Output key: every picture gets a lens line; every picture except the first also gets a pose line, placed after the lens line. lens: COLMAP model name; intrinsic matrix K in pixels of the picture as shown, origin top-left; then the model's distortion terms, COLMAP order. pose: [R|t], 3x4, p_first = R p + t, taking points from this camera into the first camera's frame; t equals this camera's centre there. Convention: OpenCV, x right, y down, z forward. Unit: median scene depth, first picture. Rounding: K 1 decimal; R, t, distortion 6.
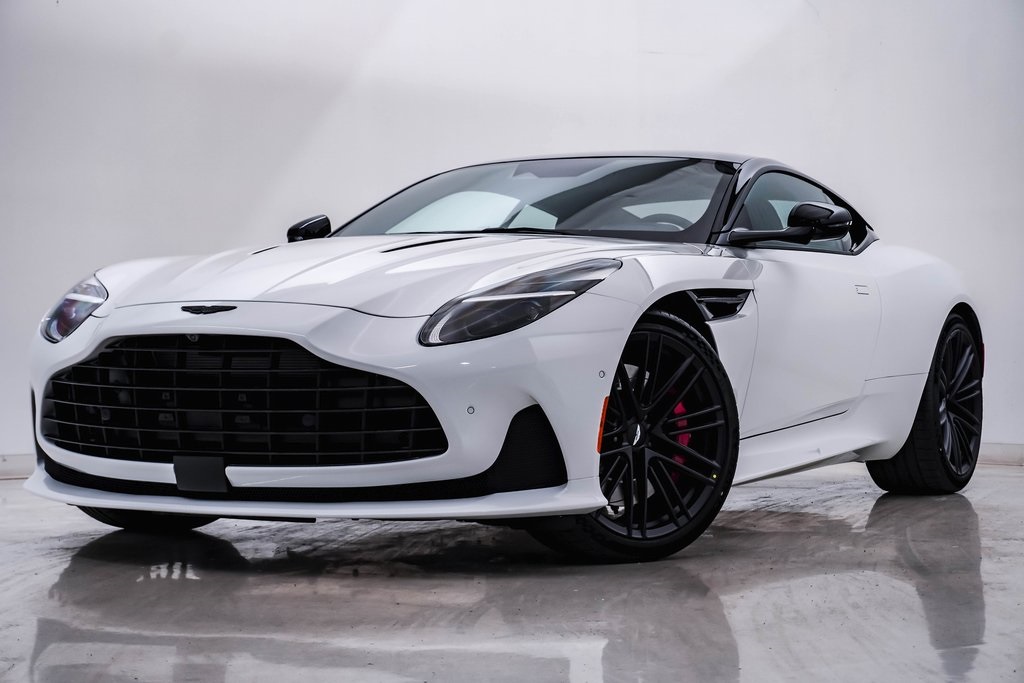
lens RADIAL K [[2185.4, 0, 511.5], [0, 2185.4, 344.1], [0, 0, 1]] dist [0.005109, 0.000000]
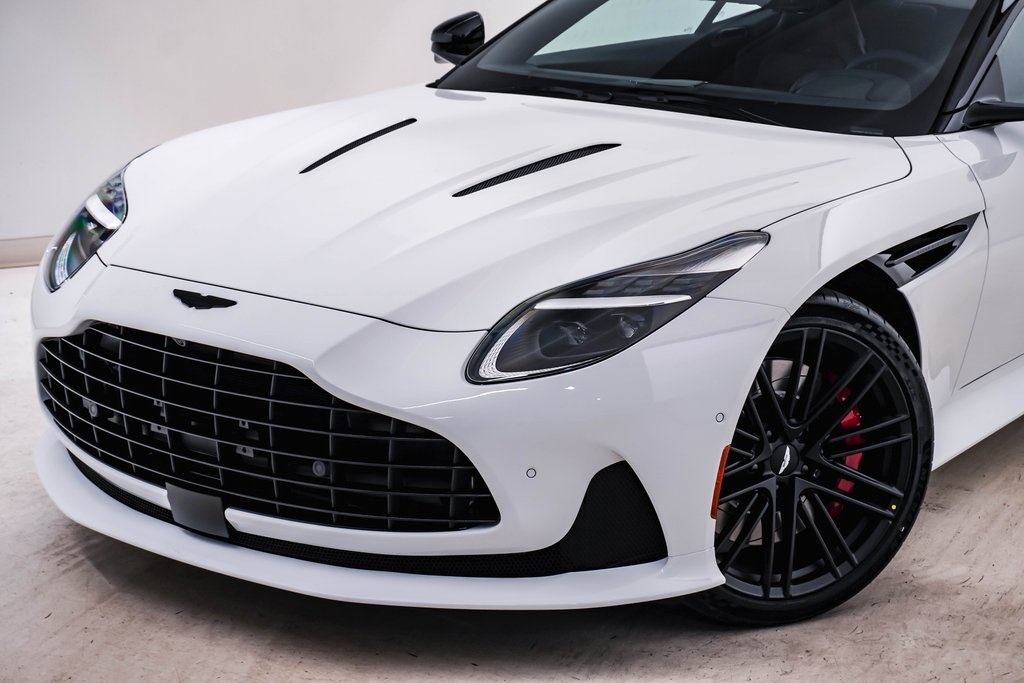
lens RADIAL K [[2185.4, 0, 509.3], [0, 2185.4, 342.5], [0, 0, 1]] dist [0.005109, 0.000000]
pose [[0.983382, 0.048982, -0.174818, 0.097259], [-0.006387, 0.971655, 0.236316, -0.179980], [0.181438, -0.231272, 0.955821, 0.293435]]
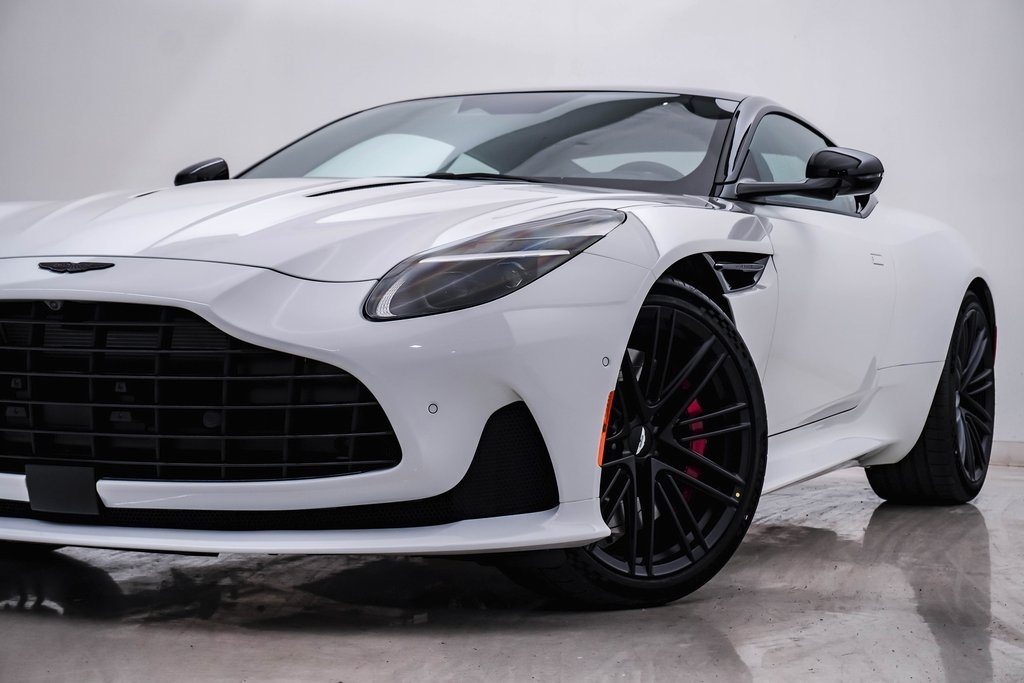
lens RADIAL K [[2185.4, 0, 514.0], [0, 2185.4, 338.4], [0, 0, 1]] dist [0.005109, 0.000000]
pose [[0.998048, 0.012857, 0.061115, -0.035424], [-0.013357, 0.999881, 0.007773, 0.000491], [-0.061008, -0.008574, 0.998100, 0.251469]]
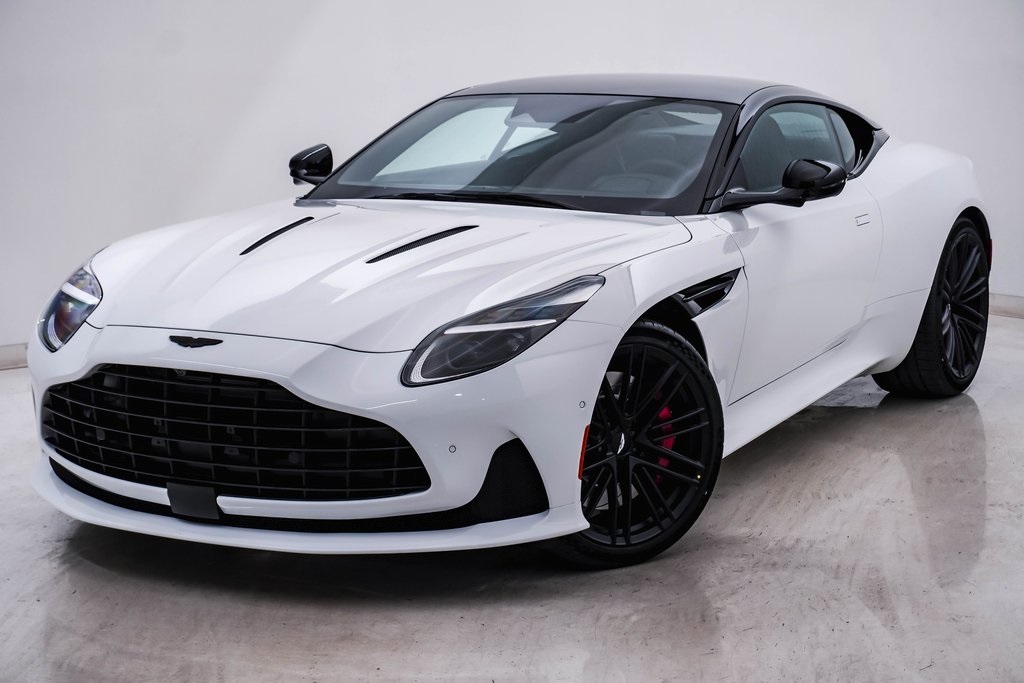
lens RADIAL K [[2185.4, 0, 513.0], [0, 2185.4, 338.1], [0, 0, 1]] dist [0.005109, 0.000000]
pose [[0.999623, -0.007262, -0.026481, 0.035760], [0.011232, 0.988162, 0.153001, -0.170681], [0.025057, -0.153241, 0.987871, -0.000967]]
